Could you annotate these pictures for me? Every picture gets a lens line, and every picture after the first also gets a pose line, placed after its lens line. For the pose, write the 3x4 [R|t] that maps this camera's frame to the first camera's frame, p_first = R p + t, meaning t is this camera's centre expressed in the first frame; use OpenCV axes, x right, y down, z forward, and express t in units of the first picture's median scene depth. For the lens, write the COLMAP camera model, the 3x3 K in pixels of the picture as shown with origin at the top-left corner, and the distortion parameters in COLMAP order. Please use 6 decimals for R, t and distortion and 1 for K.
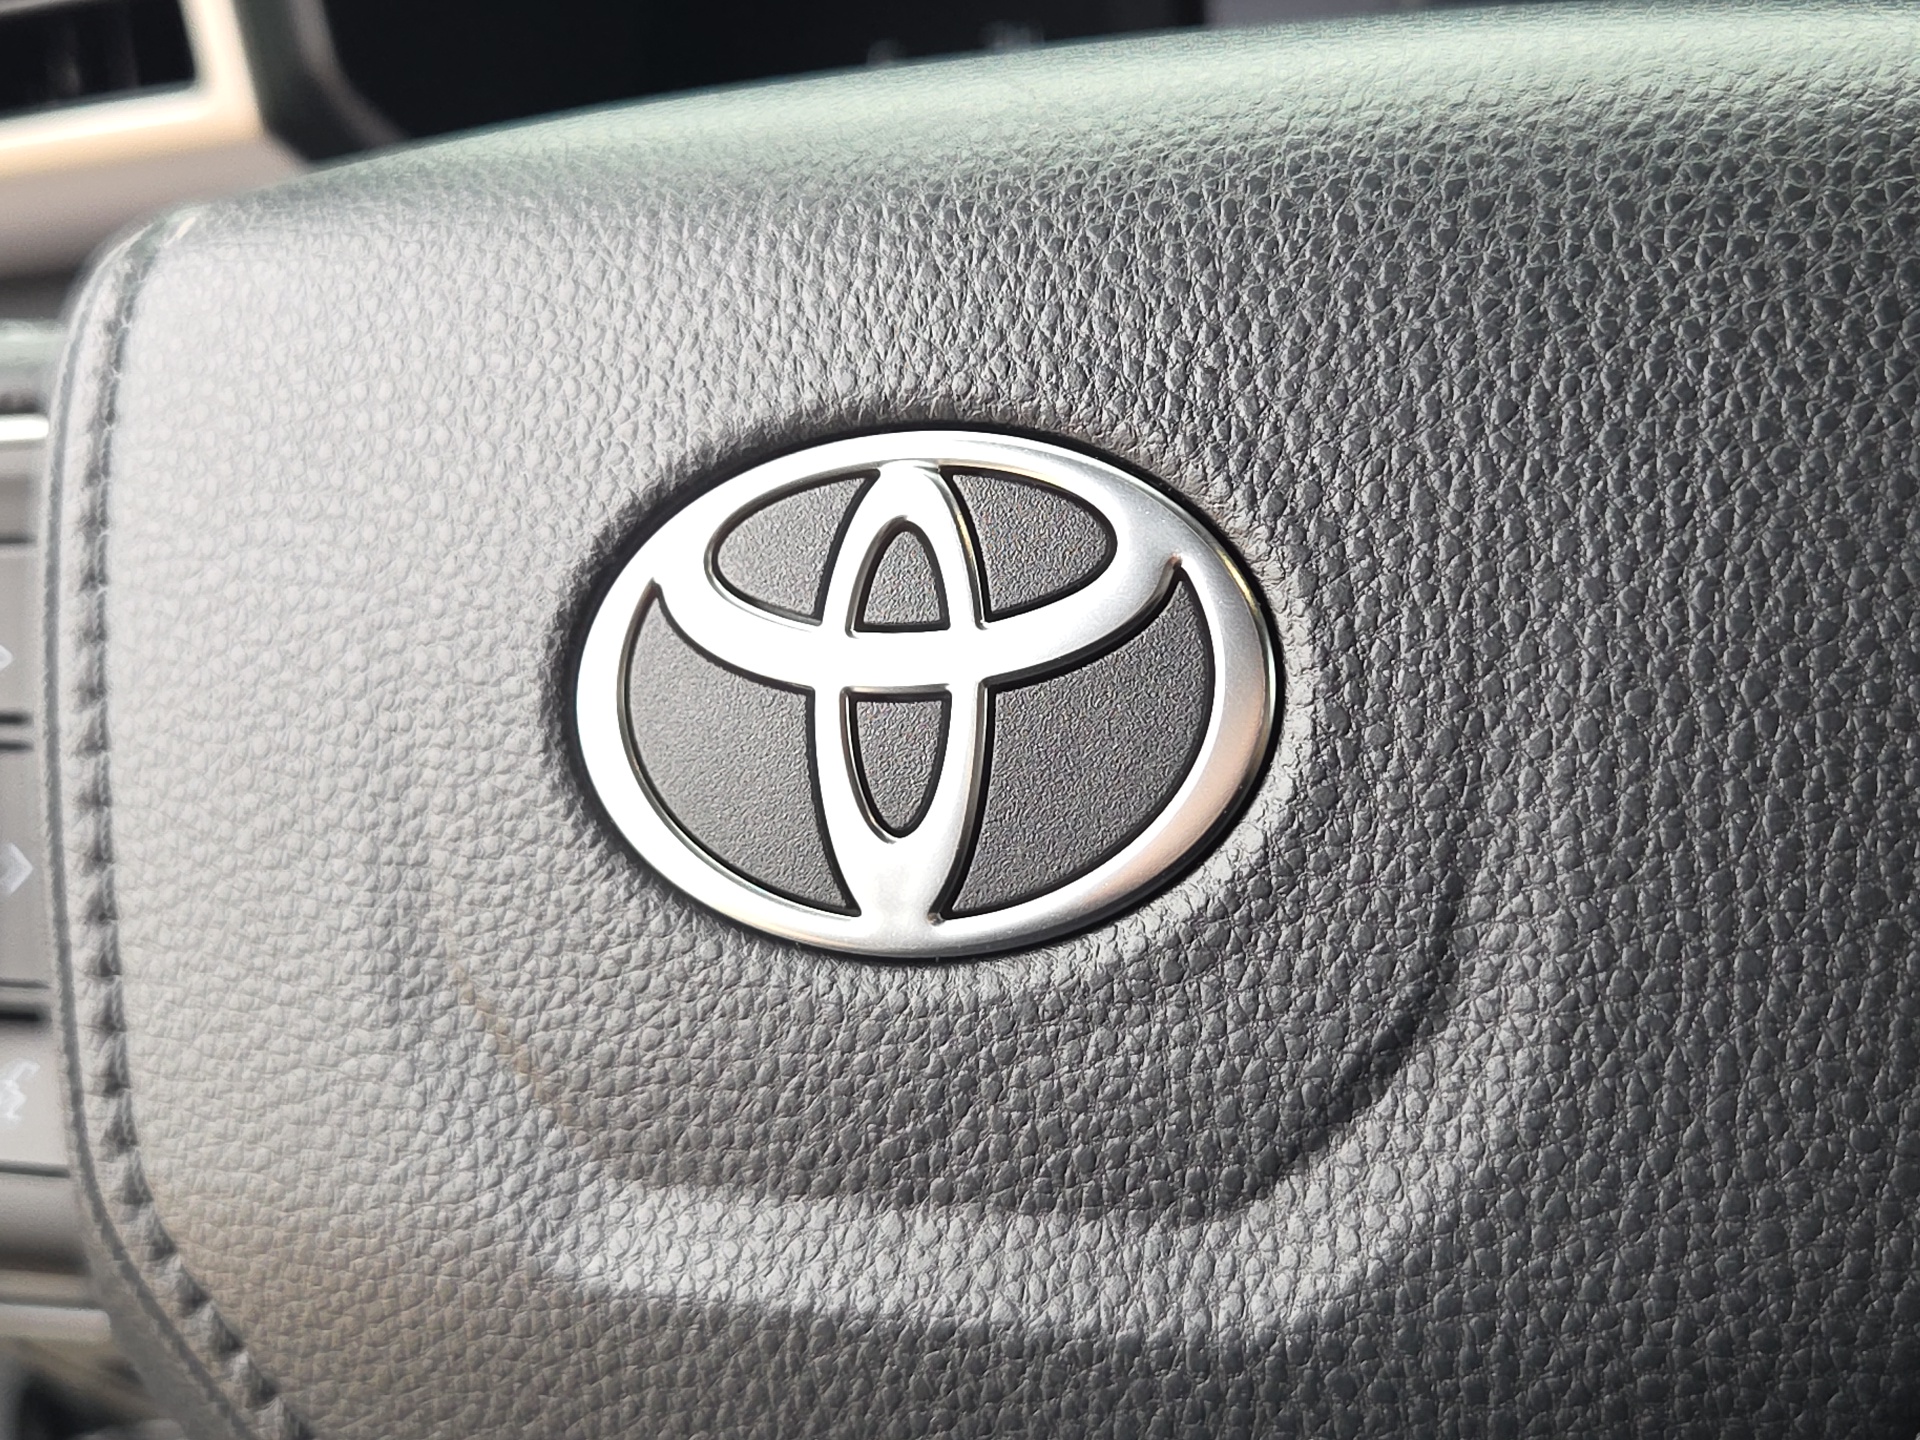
lens RADIAL K [[2965.0, 0, 959.8], [0, 2965.0, 719.2], [0, 0, 1]] dist [0.104504, 0.000000]
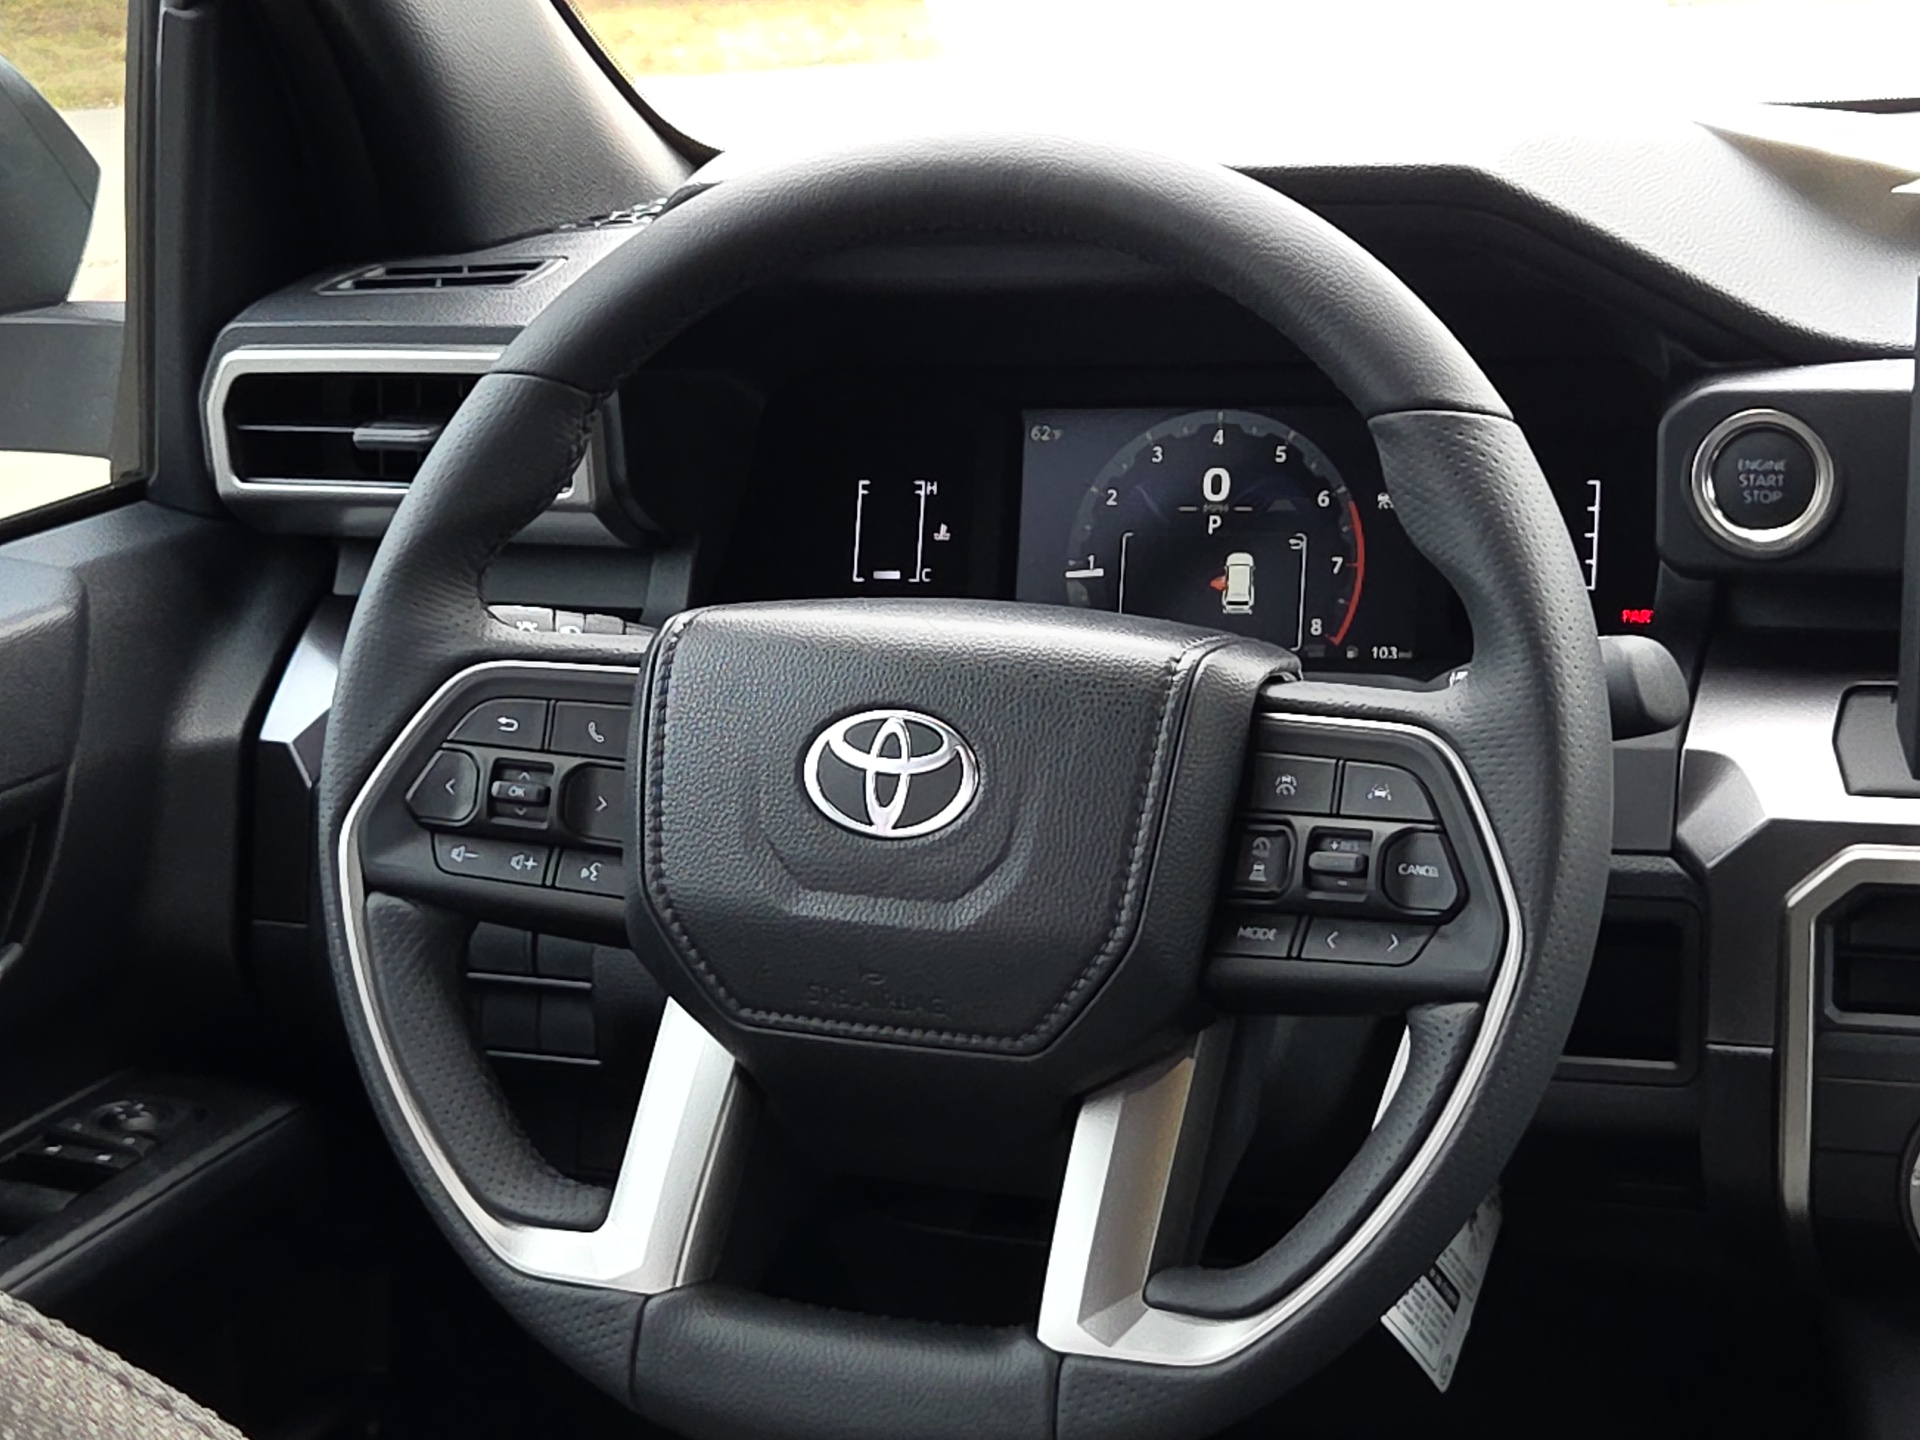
lens RADIAL K [[3663.0, 0, 965.7], [0, 3663.0, 715.1], [0, 0, 1]] dist [0.027311, 0.000000]
pose [[0.992870, 0.106823, 0.052900, -0.201950], [-0.103783, 0.992953, -0.057220, 0.200987], [-0.058639, 0.051321, 0.996959, -4.313326]]
